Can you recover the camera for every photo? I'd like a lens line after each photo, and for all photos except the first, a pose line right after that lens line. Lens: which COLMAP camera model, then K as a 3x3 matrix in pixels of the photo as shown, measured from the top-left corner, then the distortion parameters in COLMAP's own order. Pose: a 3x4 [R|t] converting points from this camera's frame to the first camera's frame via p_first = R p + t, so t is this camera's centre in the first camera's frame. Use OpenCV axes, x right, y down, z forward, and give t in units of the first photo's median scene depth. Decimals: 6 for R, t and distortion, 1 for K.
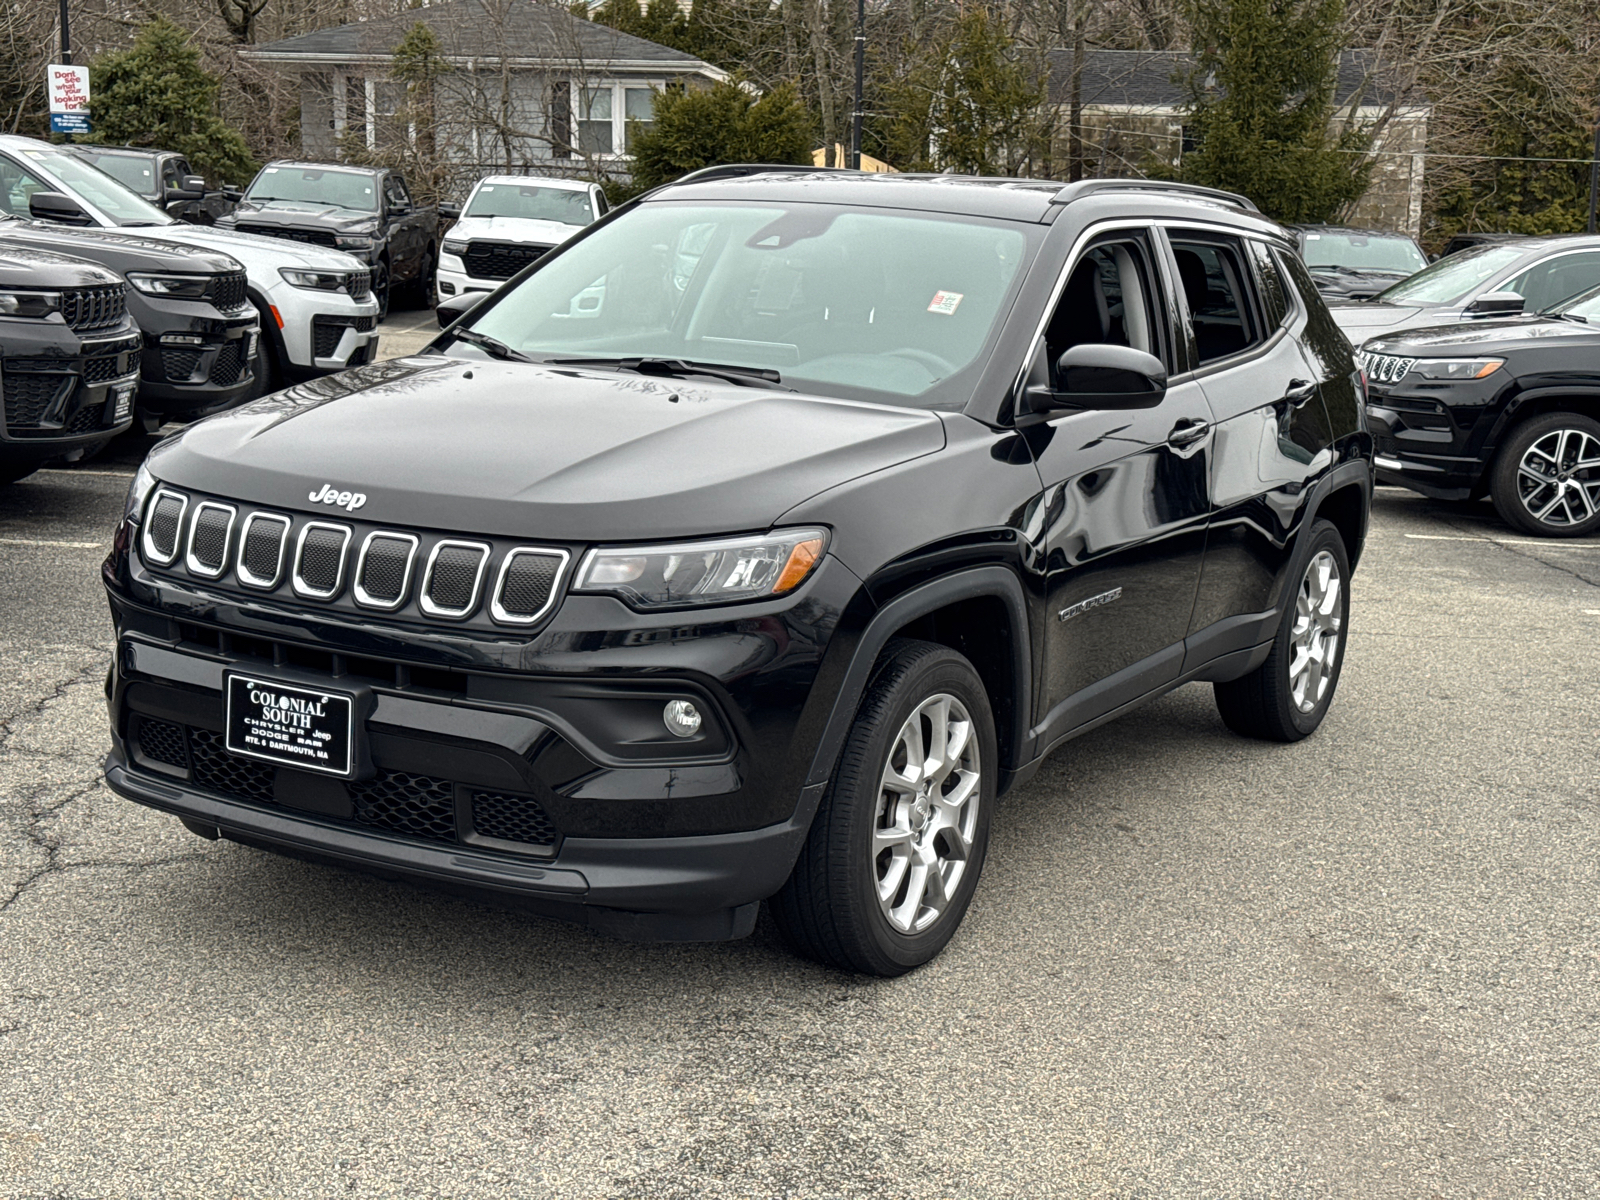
lens RADIAL K [[2200.8, 0, 819.2], [0, 2200.8, 606.3], [0, 0, 1]] dist [0.147908, -0.223791]
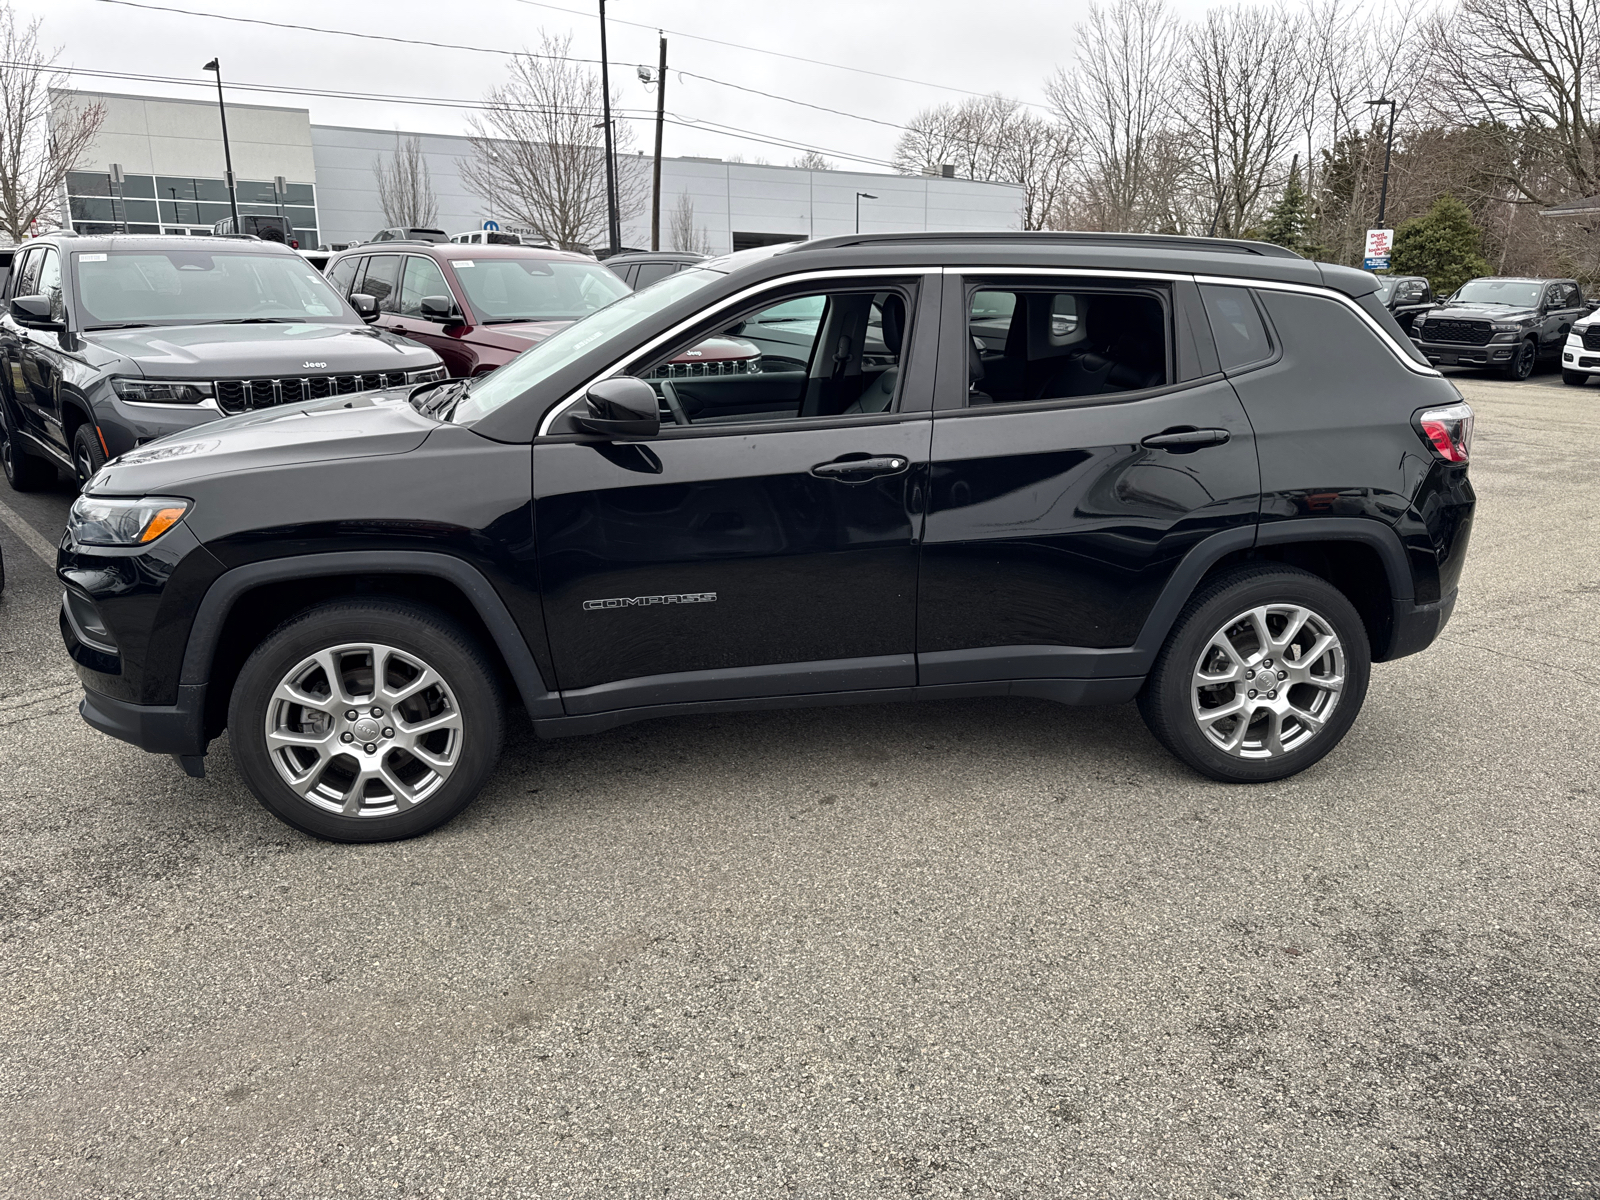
lens RADIAL K [[1125.1, 0, 798.9], [0, 1125.1, 595.4], [0, 0, 1]] dist [0.033487, -0.032245]
pose [[0.632308, 0.164308, -0.757093, 0.606771], [-0.116943, 0.986296, 0.116382, -0.081384], [0.765840, 0.014947, 0.642858, 0.654214]]
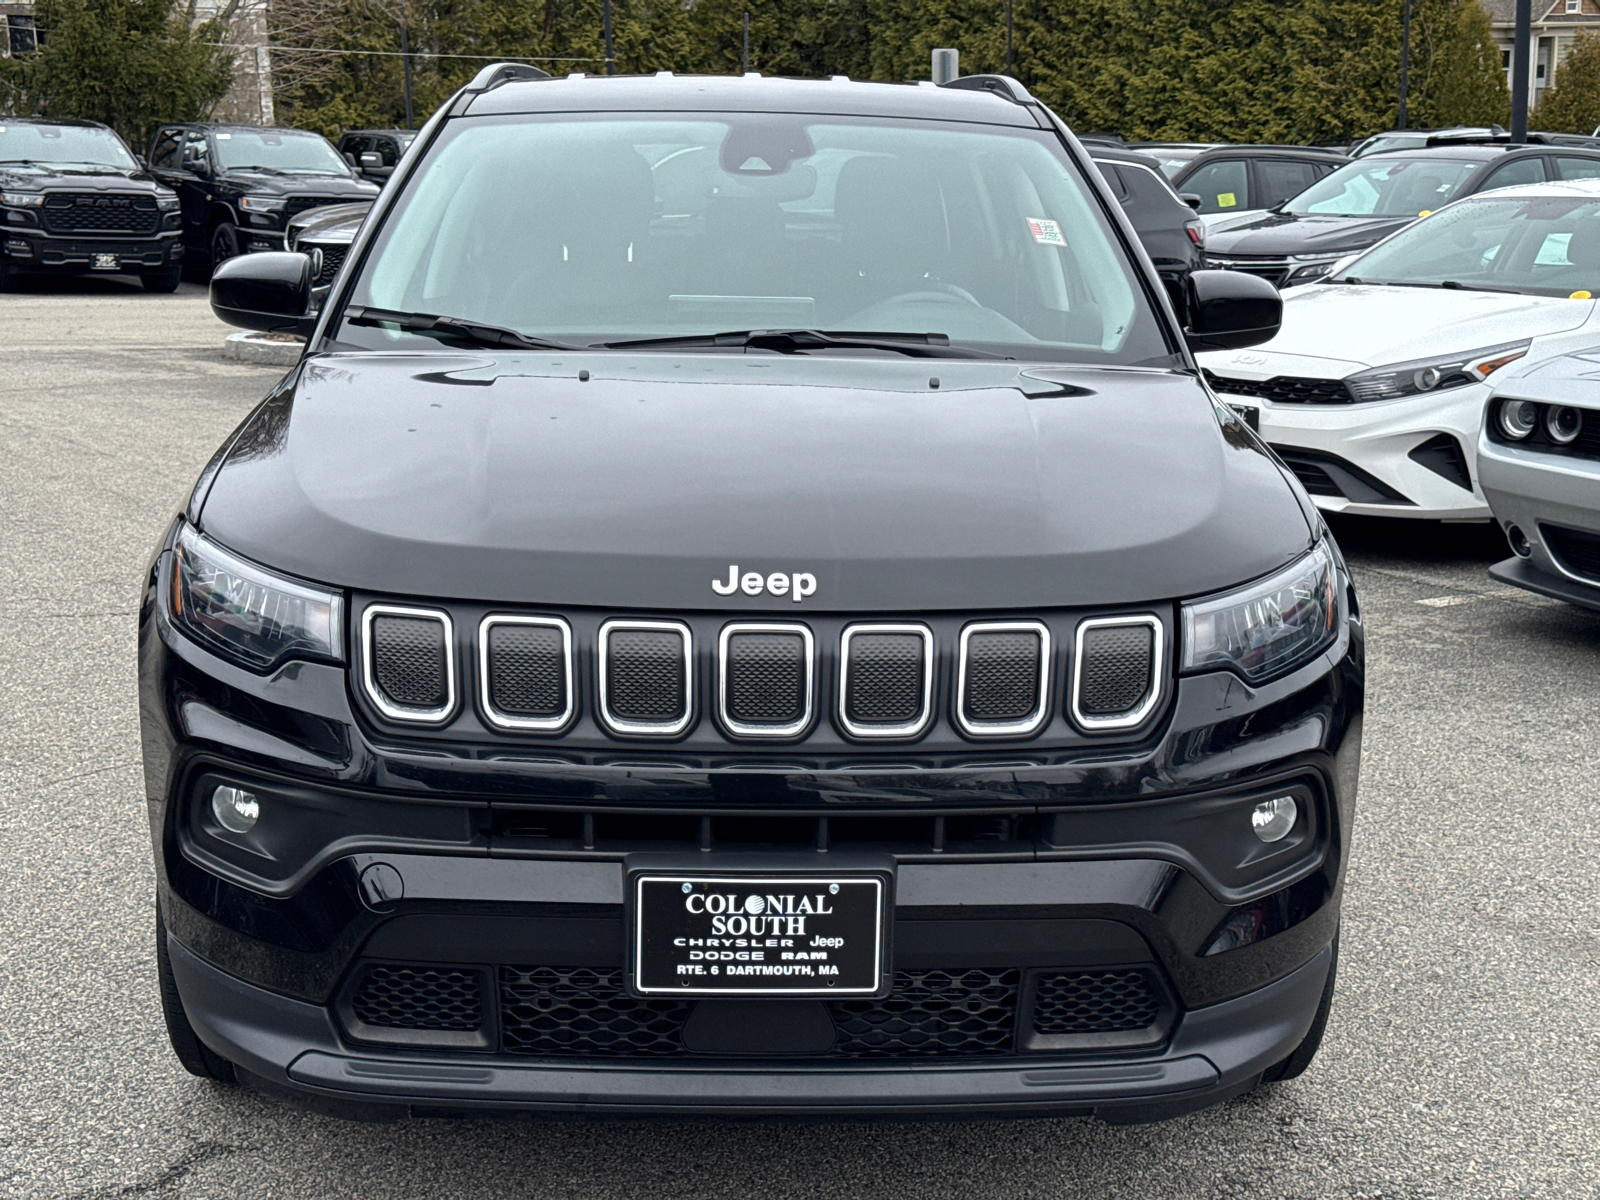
lens RADIAL K [[2200.8, 0, 819.2], [0, 2200.8, 606.3], [0, 0, 1]] dist [0.147908, -0.223791]
pose [[0.849866, -0.139567, 0.508182, -0.422422], [0.116518, 0.990193, 0.077085, -0.071345], [-0.513957, -0.006300, 0.857793, 0.334590]]
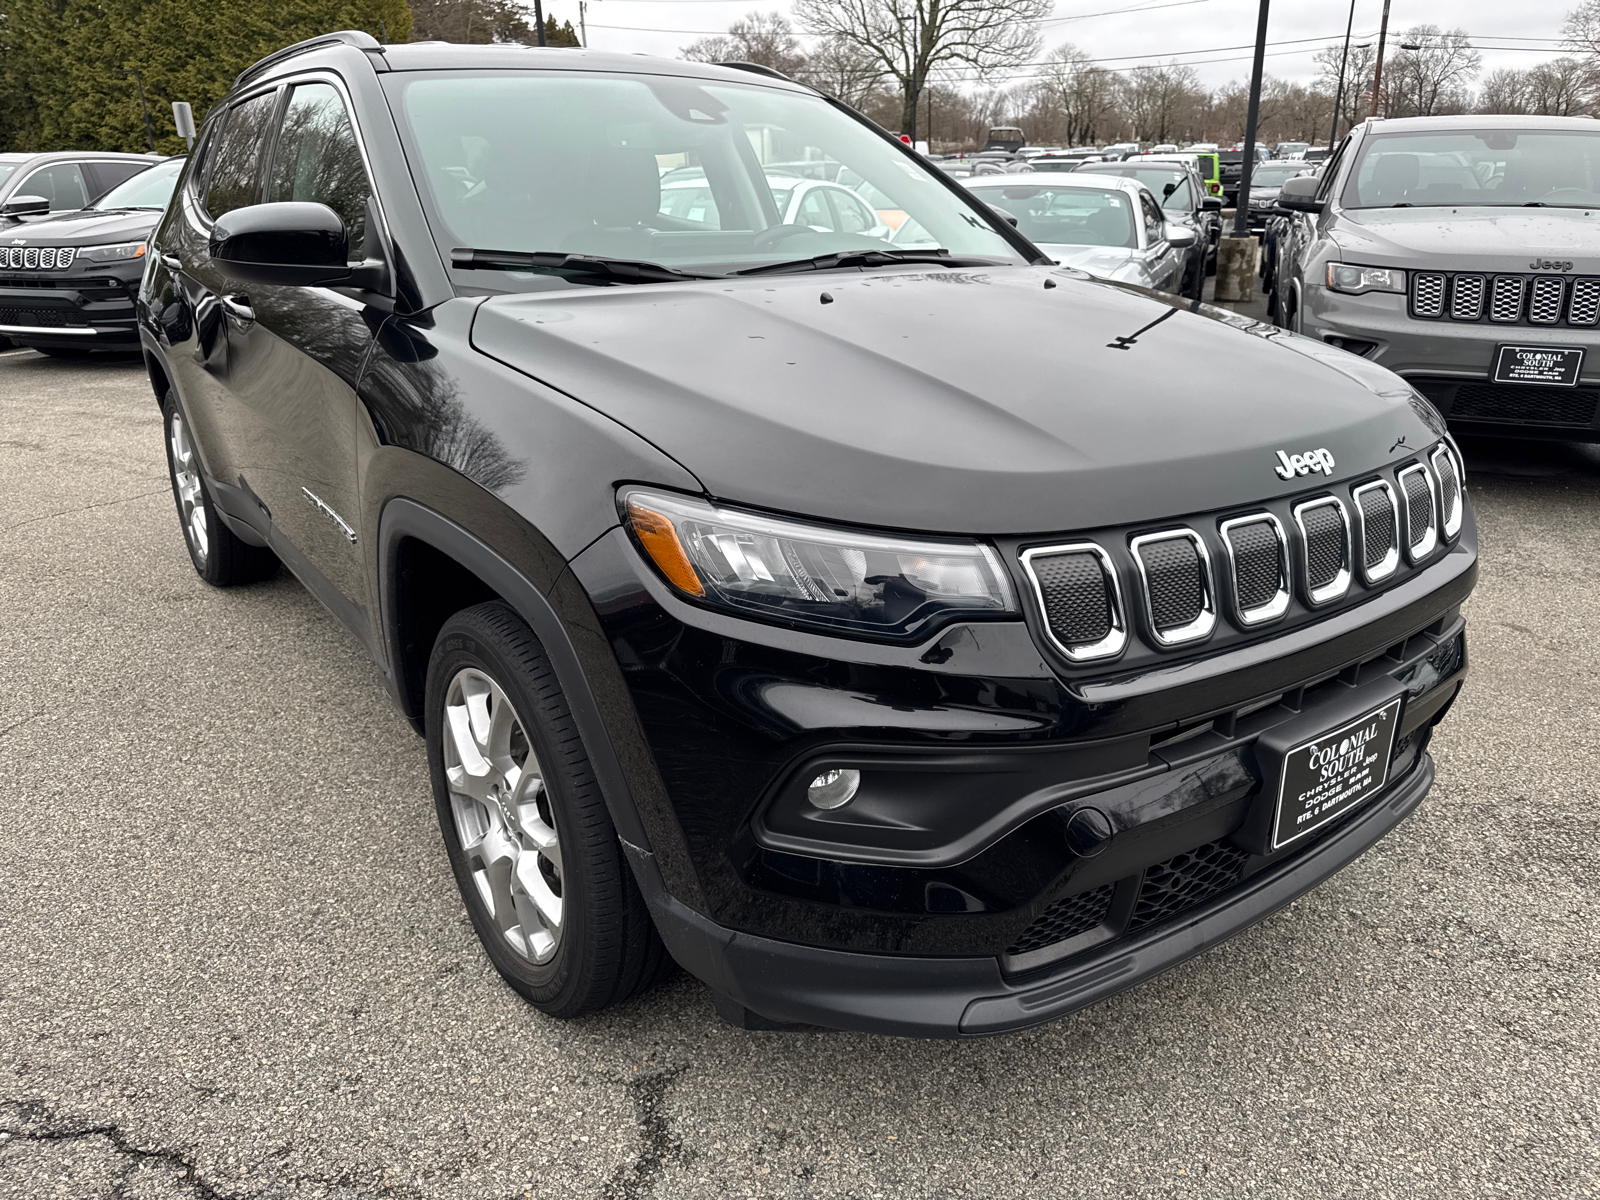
lens RADIAL K [[1125.1, 0, 798.9], [0, 1125.1, 595.4], [0, 0, 1]] dist [0.033487, -0.032245]
pose [[0.406343, -0.352491, 0.842992, -0.478826], [0.176001, 0.935510, 0.306341, -0.118116], [-0.896610, 0.023888, 0.442177, 0.772303]]
